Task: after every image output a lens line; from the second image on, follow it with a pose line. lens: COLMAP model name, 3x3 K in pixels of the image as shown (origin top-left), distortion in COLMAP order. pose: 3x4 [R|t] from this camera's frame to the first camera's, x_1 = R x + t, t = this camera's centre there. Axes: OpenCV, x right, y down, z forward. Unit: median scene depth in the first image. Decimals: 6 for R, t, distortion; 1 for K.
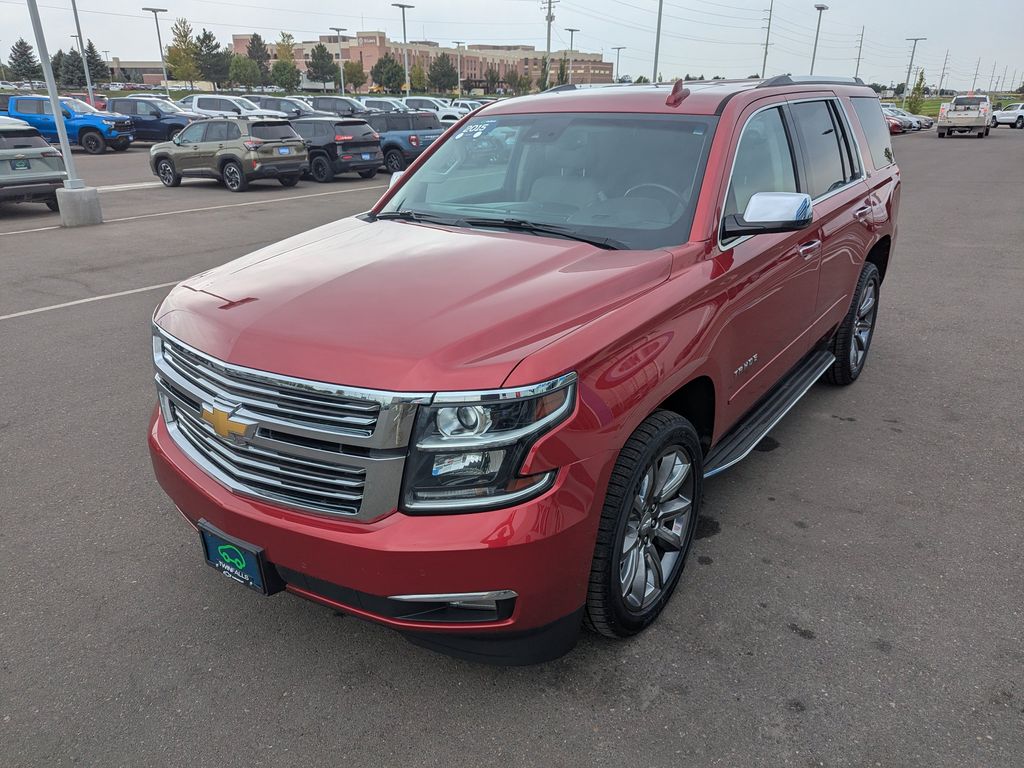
lens RADIAL K [[726.0, 0, 512.0], [0, 726.0, 384.0], [0, 0, 1]] dist [0.056529, -0.049961]
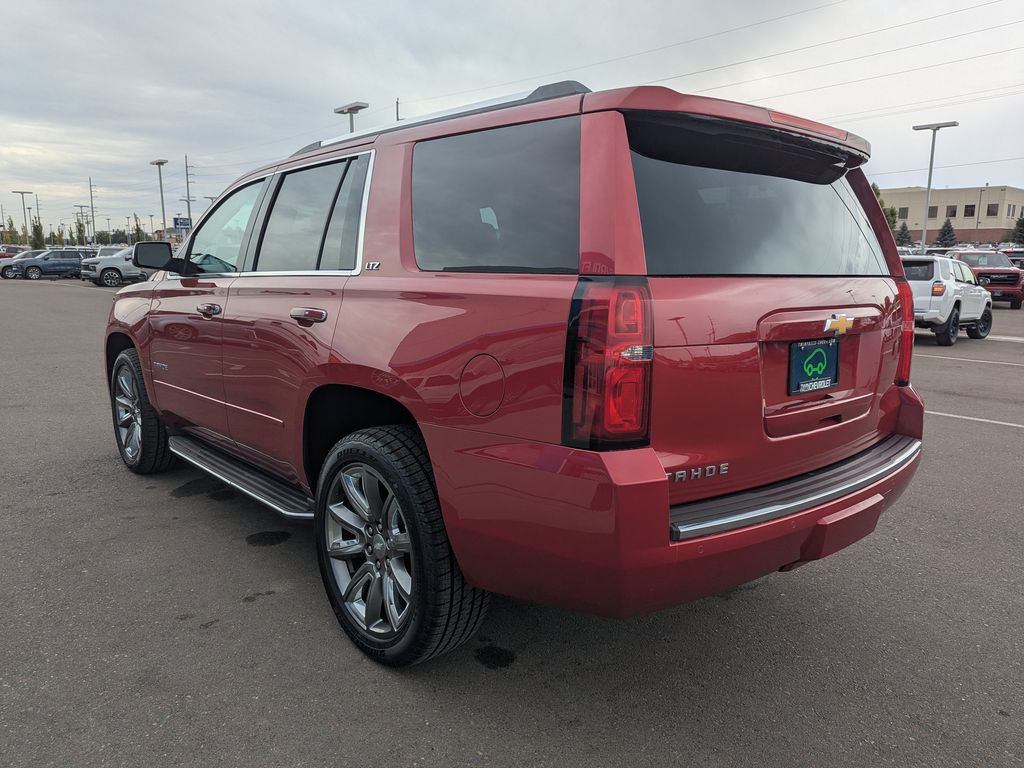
lens RADIAL K [[734.5, 0, 502.1], [0, 734.5, 368.1], [0, 0, 1]] dist [0.033187, -0.006328]
pose [[-0.215153, 0.147198, -0.965423, 1.511921], [-0.368283, 0.903356, 0.219810, -0.556001], [0.904476, 0.402841, -0.140149, 1.769207]]
